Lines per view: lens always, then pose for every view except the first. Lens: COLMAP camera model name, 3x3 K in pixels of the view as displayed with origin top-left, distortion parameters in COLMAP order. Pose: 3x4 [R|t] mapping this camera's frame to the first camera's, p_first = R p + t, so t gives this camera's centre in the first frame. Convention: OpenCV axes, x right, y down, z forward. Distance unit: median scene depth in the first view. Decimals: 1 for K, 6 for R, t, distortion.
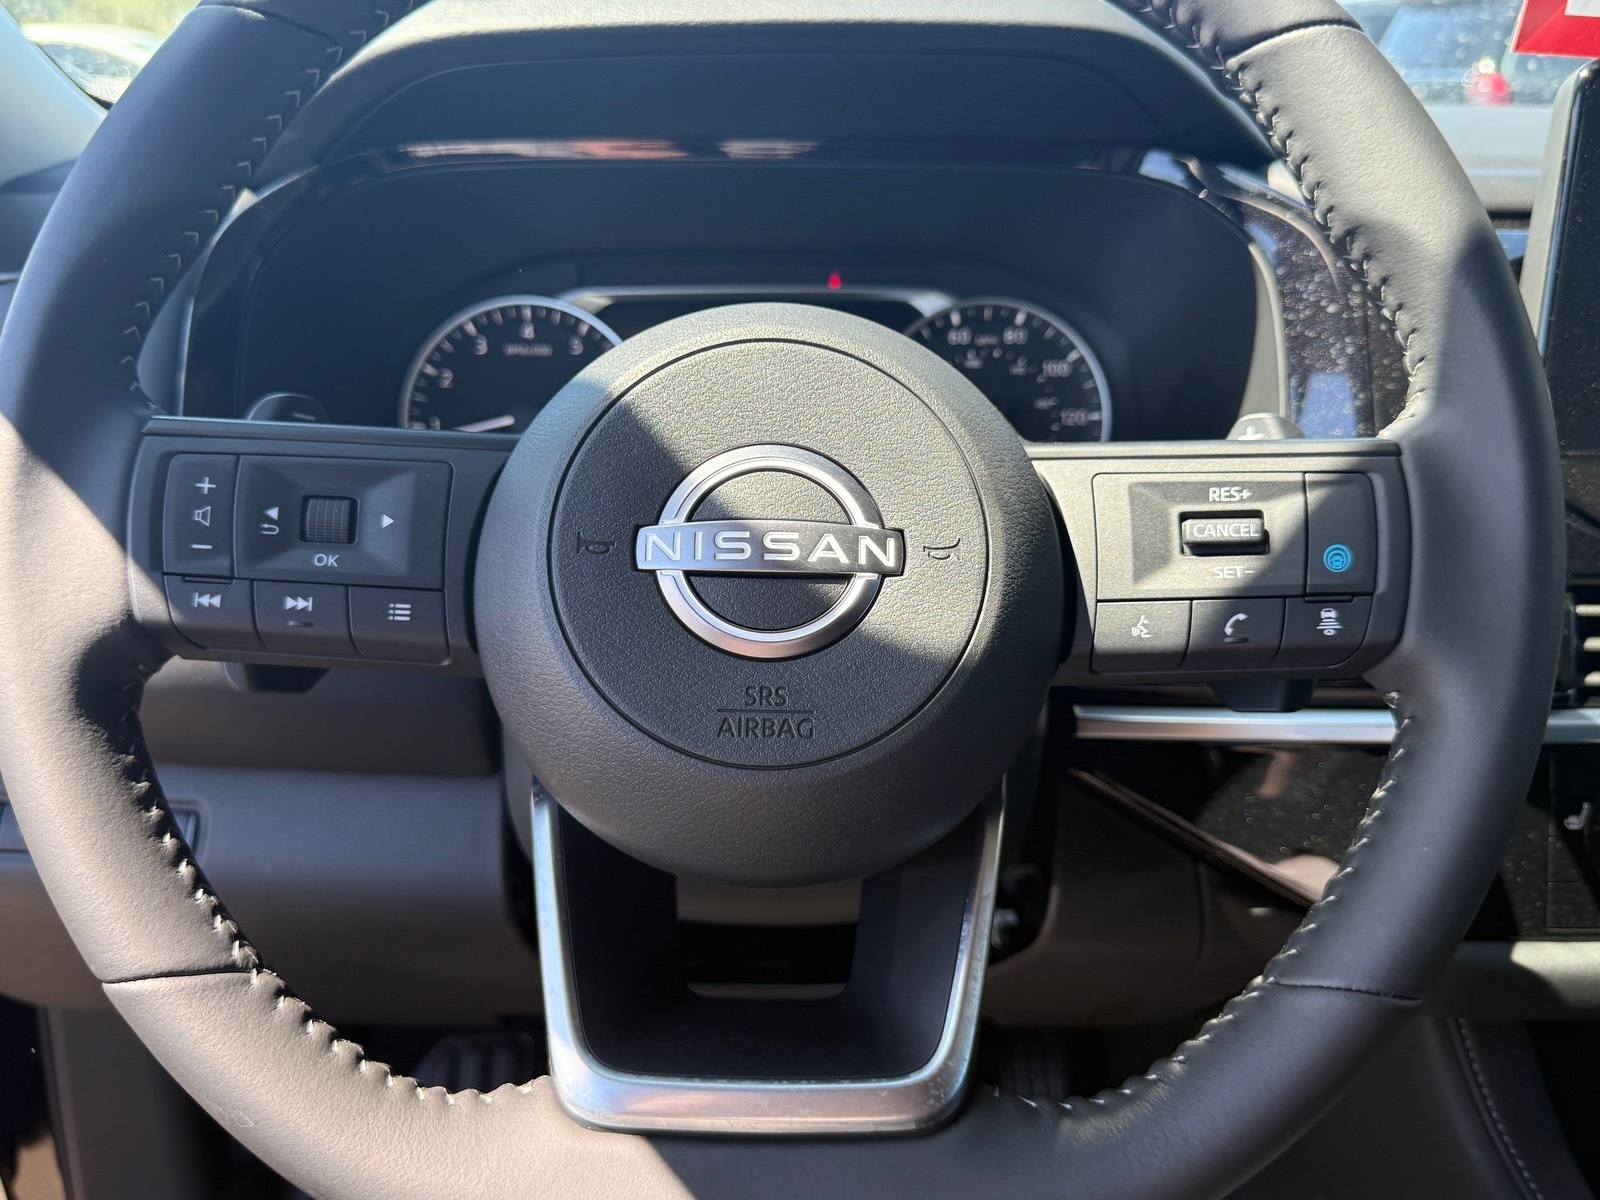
lens RADIAL K [[1393.5, 0, 785.1], [0, 1393.5, 596.1], [0, 0, 1]] dist [0.038044, -0.051898]
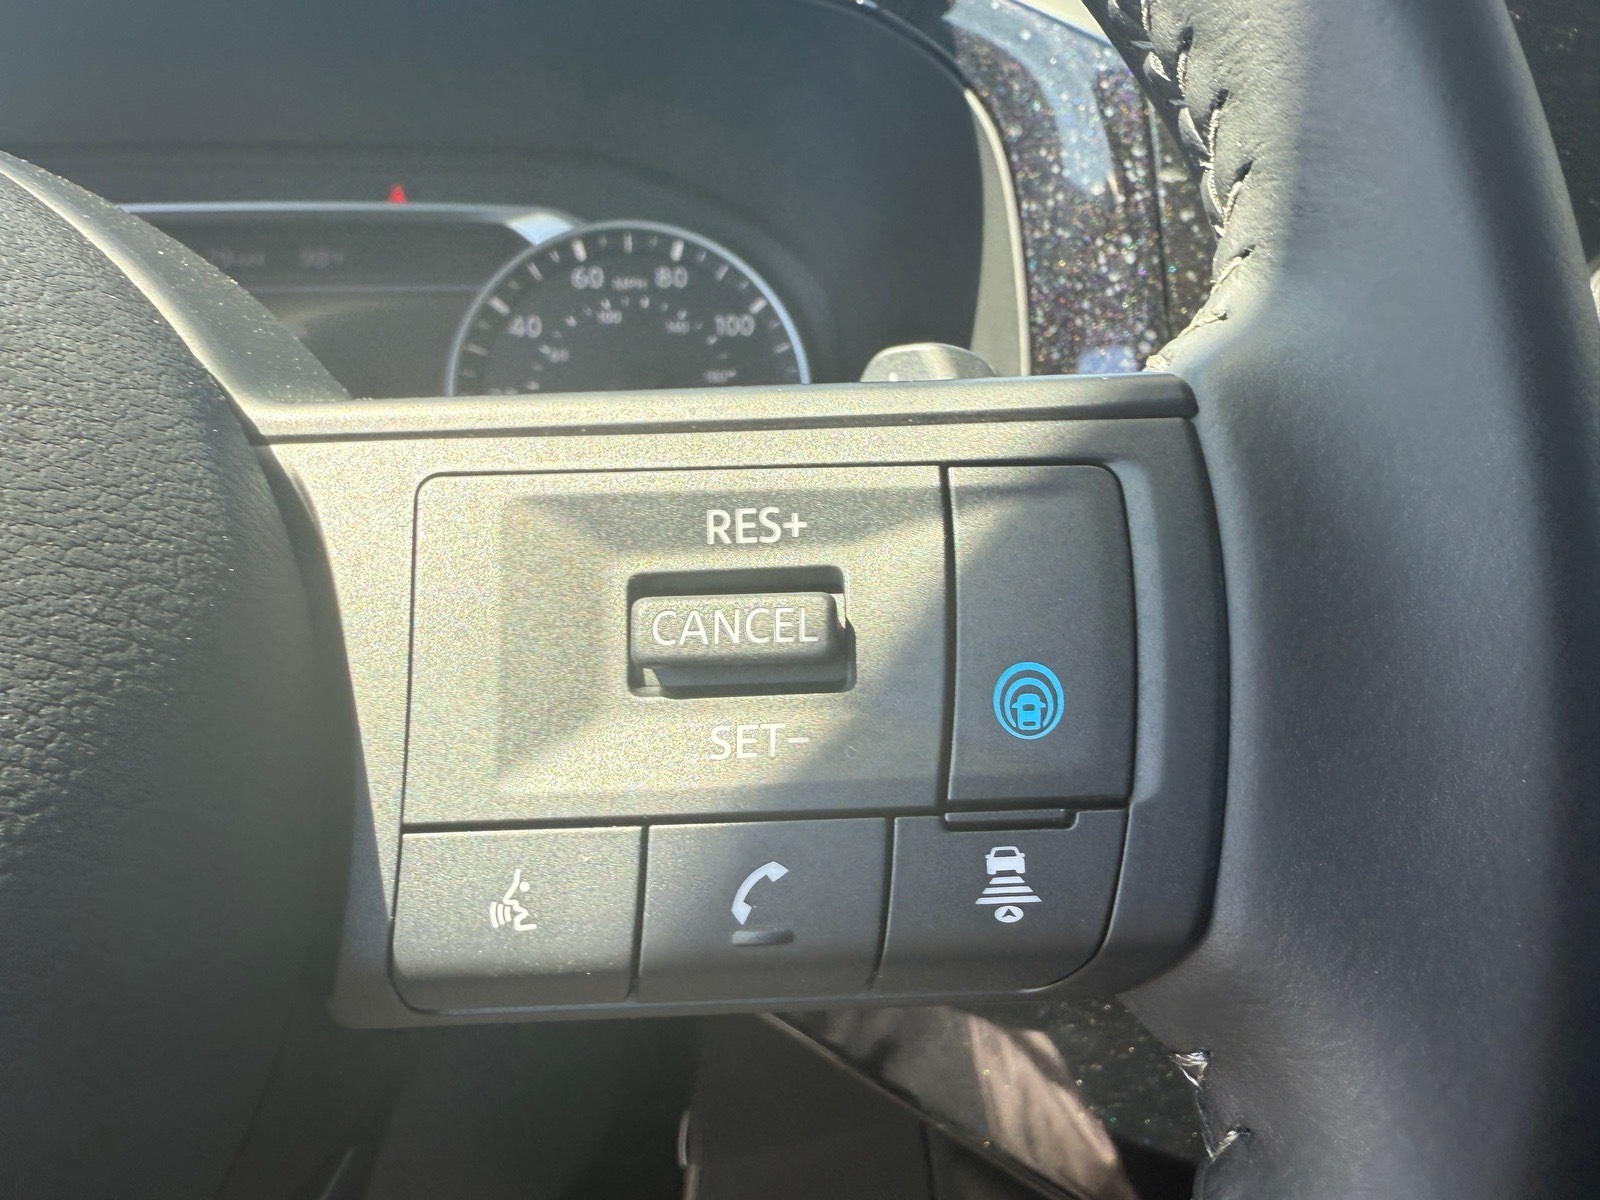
lens RADIAL K [[1275.7, 0, 811.6], [0, 1275.7, 590.2], [0, 0, 1]] dist [0.051661, -0.015832]
pose [[0.995662, -0.027225, 0.088970, 0.304075], [0.027580, 0.999616, -0.002755, -0.054796], [-0.088861, 0.005196, 0.996030, 0.664107]]
